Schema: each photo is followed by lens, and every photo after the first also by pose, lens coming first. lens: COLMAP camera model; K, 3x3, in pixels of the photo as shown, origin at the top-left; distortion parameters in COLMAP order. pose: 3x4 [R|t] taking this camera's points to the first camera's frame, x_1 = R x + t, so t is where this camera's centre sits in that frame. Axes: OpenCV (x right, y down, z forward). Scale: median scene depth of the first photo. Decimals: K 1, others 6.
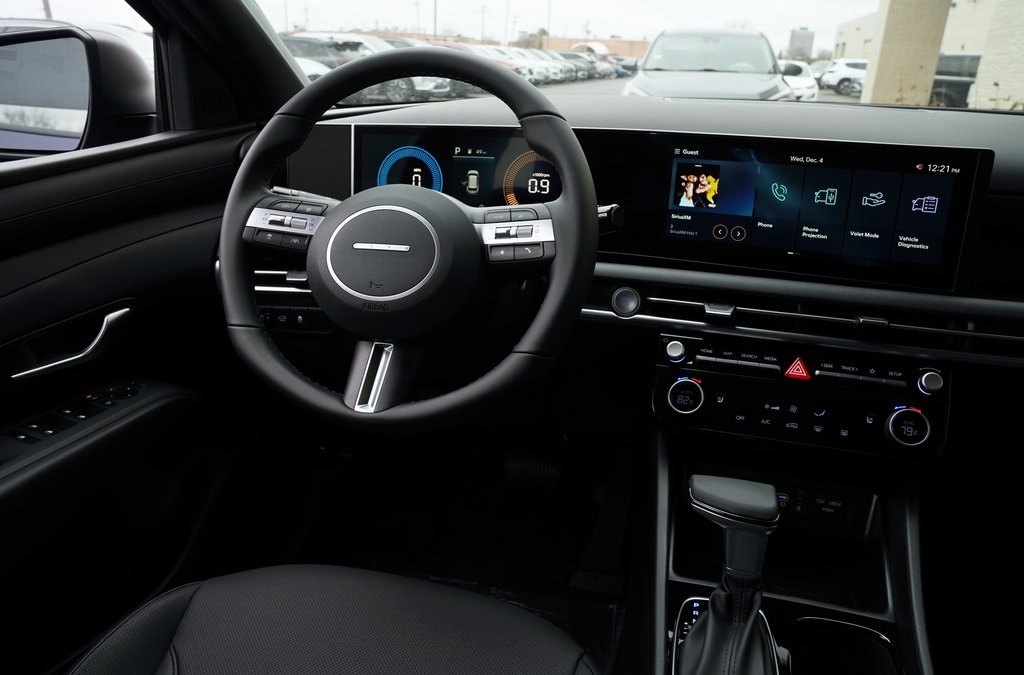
lens RADIAL K [[720.0, 0, 512.0], [0, 720.0, 337.5], [0, 0, 1]] dist [-0.125772, 0.093841]
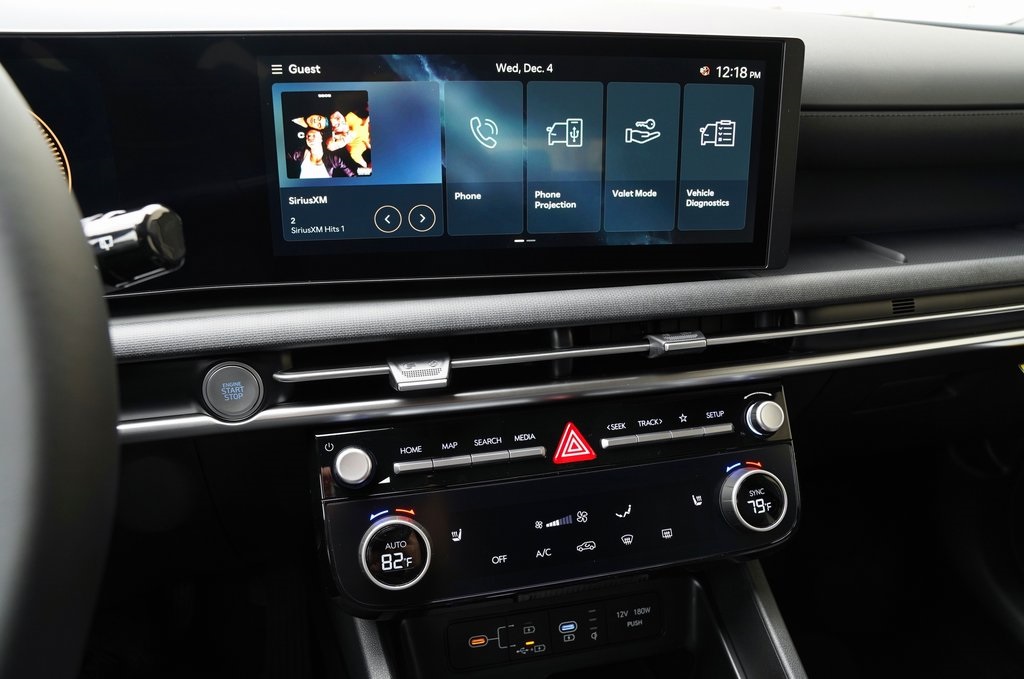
lens RADIAL K [[710.1, 0, 512.0], [0, 710.1, 339.5], [0, 0, 1]] dist [-0.110117, 0.003908]
pose [[0.846740, -0.218263, 0.485172, 0.102340], [0.176472, 0.975564, 0.130889, -0.118914], [-0.501884, -0.025210, 0.864567, 0.522991]]
